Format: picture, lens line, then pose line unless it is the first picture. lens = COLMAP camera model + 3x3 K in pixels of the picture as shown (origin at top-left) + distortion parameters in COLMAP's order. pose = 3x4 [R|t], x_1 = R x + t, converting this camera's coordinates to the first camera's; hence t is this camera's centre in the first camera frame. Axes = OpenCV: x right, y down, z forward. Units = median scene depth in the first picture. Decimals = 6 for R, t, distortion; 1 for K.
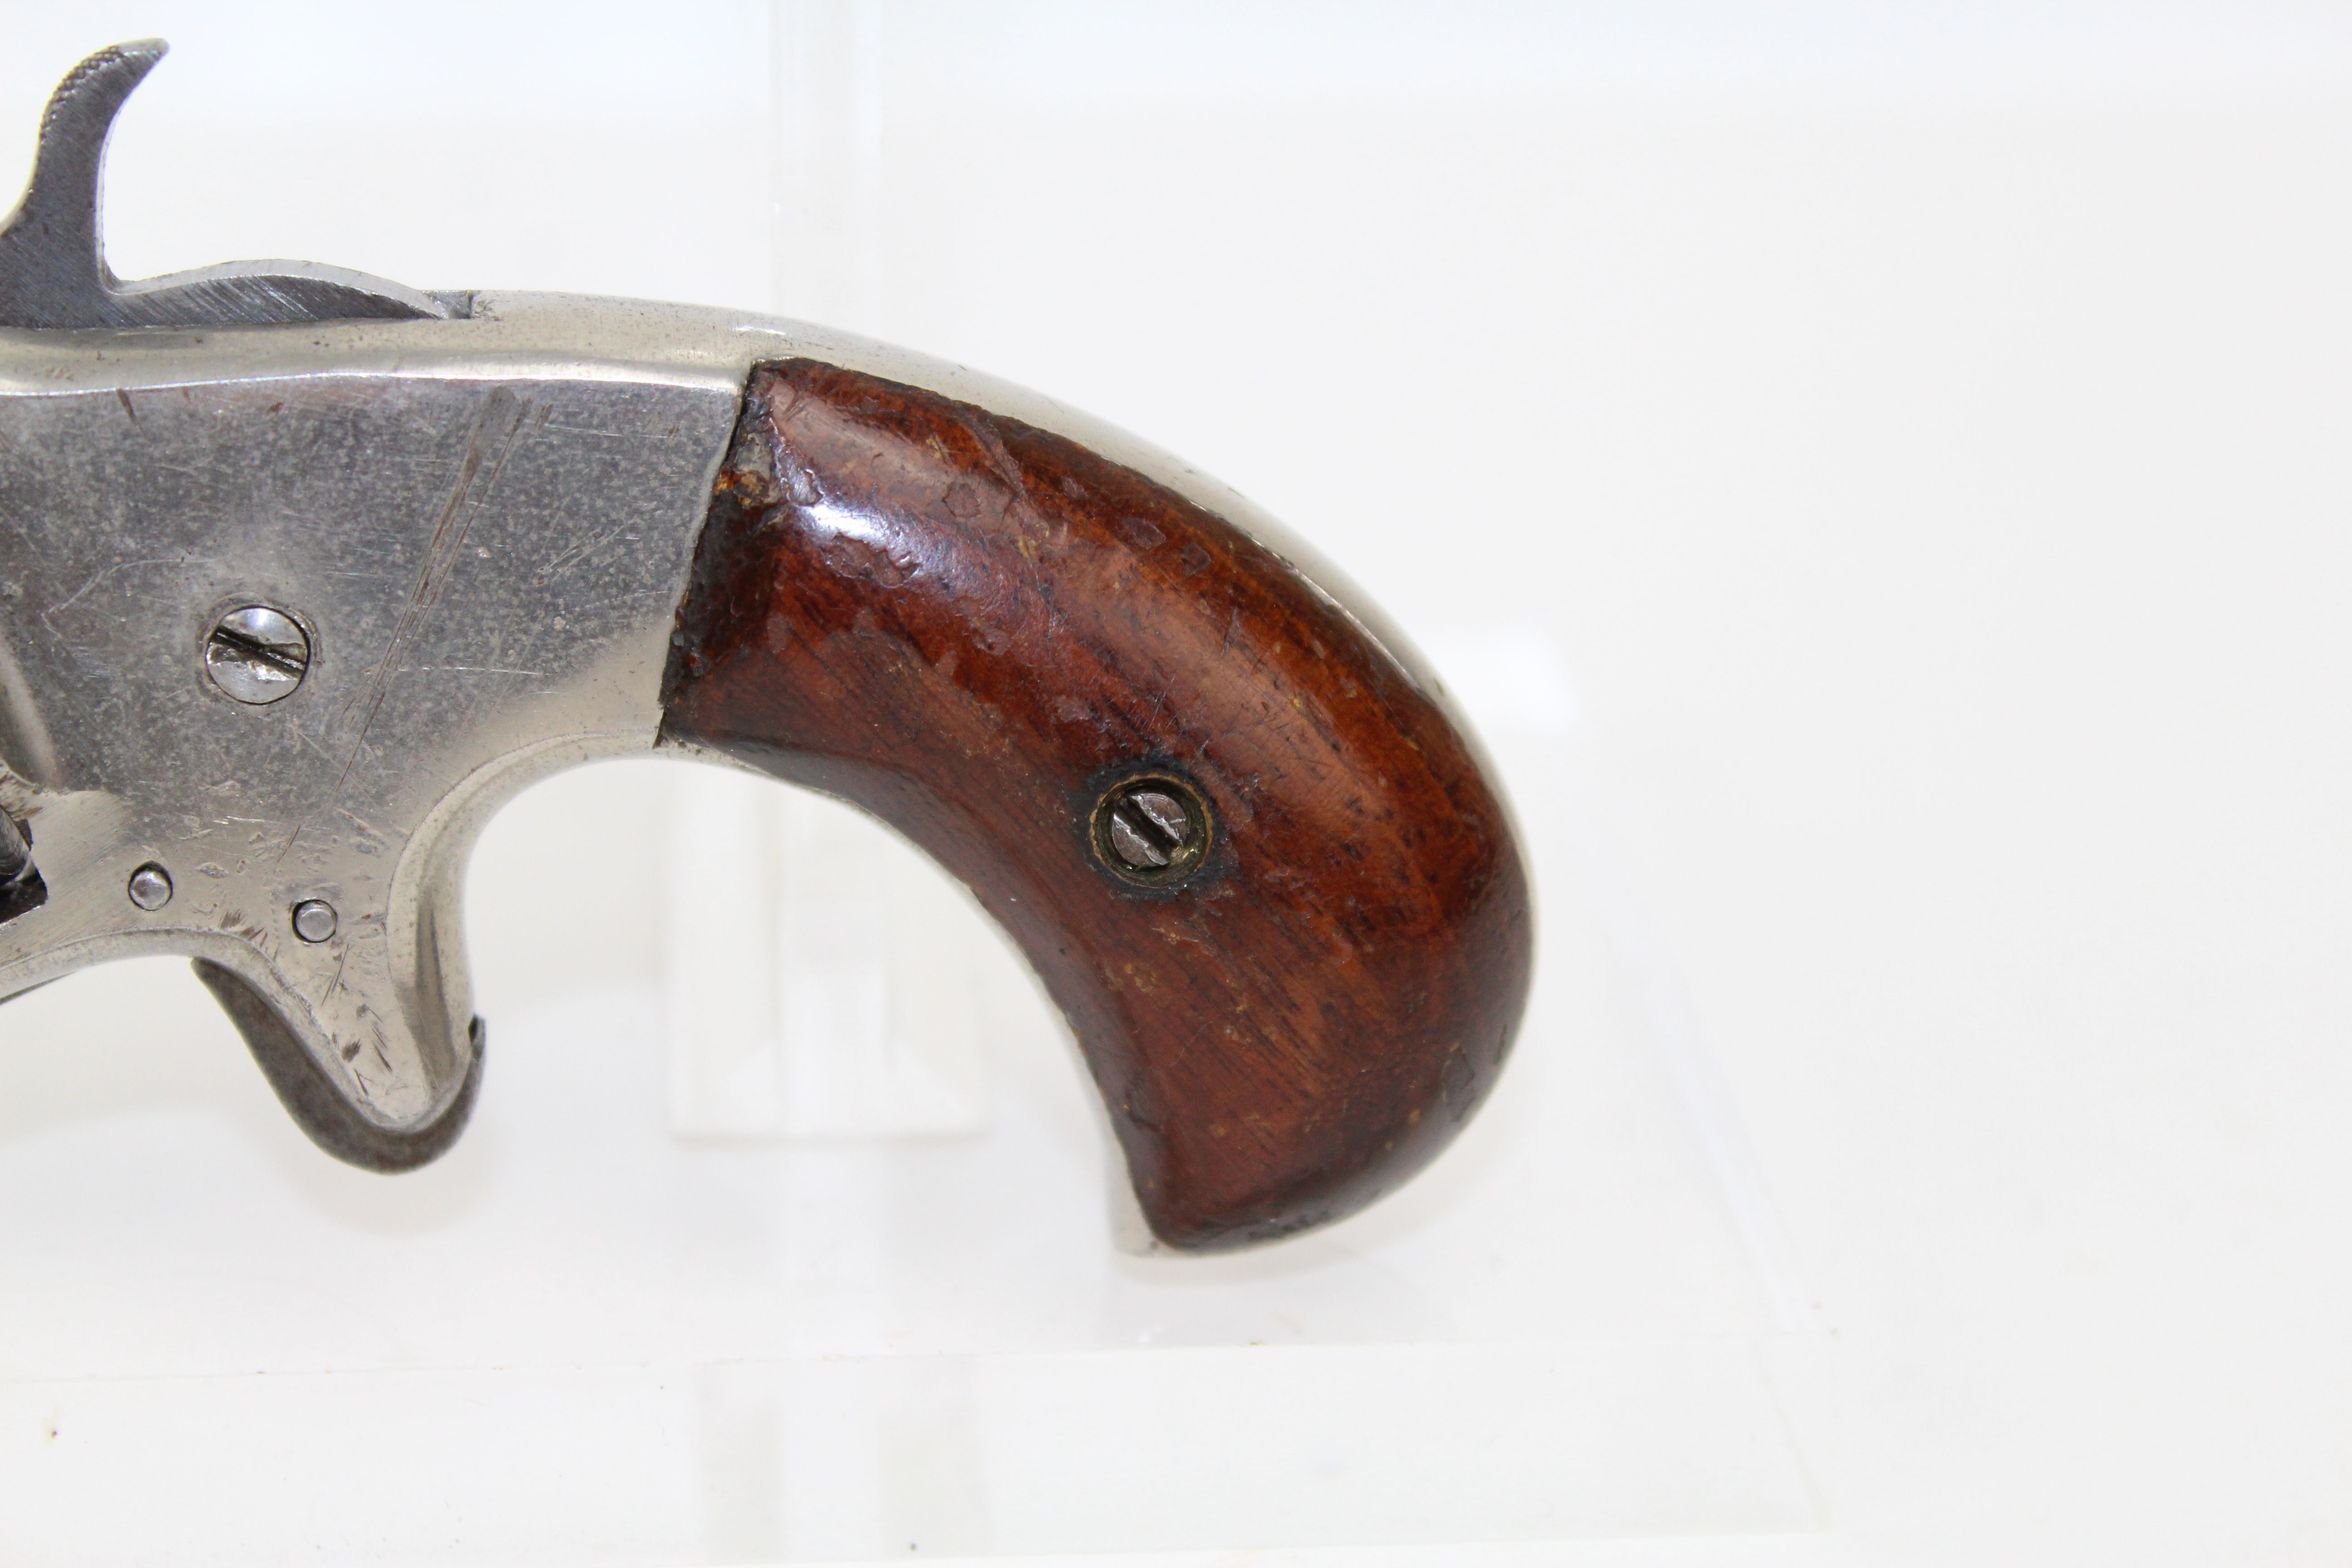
lens RADIAL K [[5707.8, 0, 1176.0], [0, 5707.8, 784.0], [0, 0, 1]] dist [0.070630, 0.275781]
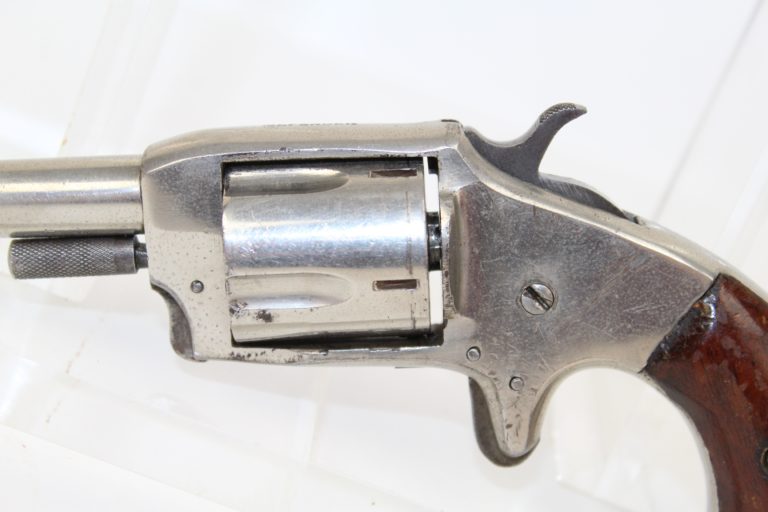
lens RADIAL K [[1863.8, 0, 384.0], [0, 1863.8, 256.0], [0, 0, 1]] dist [0.070630, 0.275781]
pose [[0.924952, 0.380083, 0.000562, -0.247029], [-0.379750, 0.924203, -0.040477, 0.028531], [-0.015904, 0.037226, 0.999180, -0.014476]]
